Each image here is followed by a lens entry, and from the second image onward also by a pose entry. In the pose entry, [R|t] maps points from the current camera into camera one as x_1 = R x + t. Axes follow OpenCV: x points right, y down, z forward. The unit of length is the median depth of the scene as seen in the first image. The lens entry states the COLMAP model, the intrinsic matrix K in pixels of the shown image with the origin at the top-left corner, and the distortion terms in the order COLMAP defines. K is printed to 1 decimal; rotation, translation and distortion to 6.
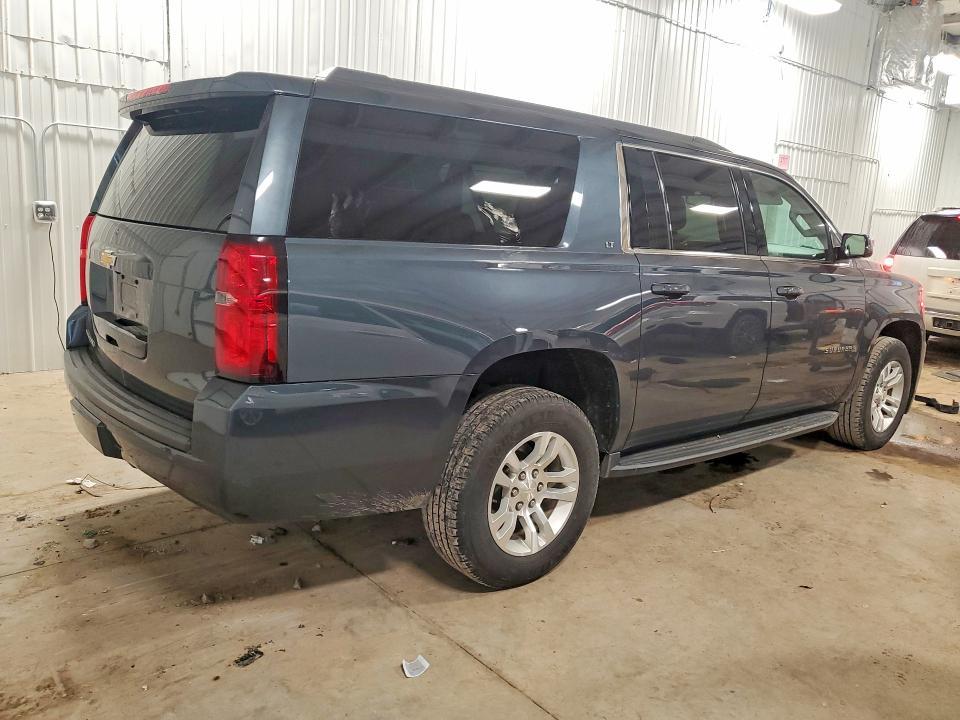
lens RADIAL K [[774.3, 0, 480.0], [0, 774.3, 360.0], [0, 0, 1]] dist [-0.000349, -0.000749]
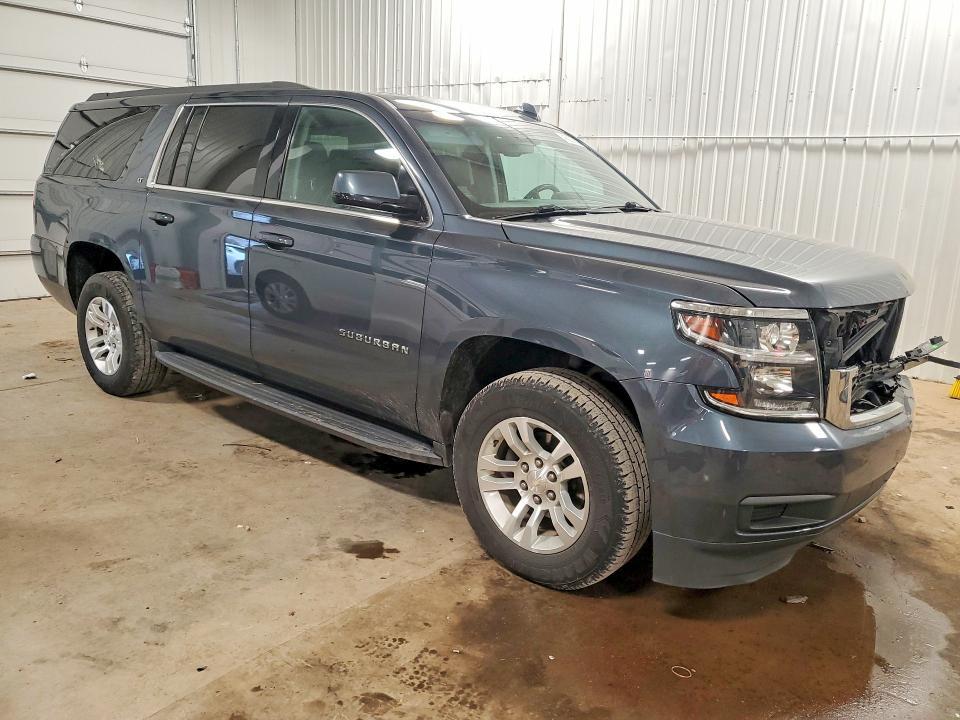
lens RADIAL K [[774.3, 0, 480.0], [0, 774.3, 360.0], [0, 0, 1]] dist [-0.000349, -0.000749]
pose [[0.135267, 0.165391, -0.976908, 1.262809], [-0.216951, 0.966987, 0.133672, -0.117420], [0.966765, 0.193860, 0.166683, 1.075099]]
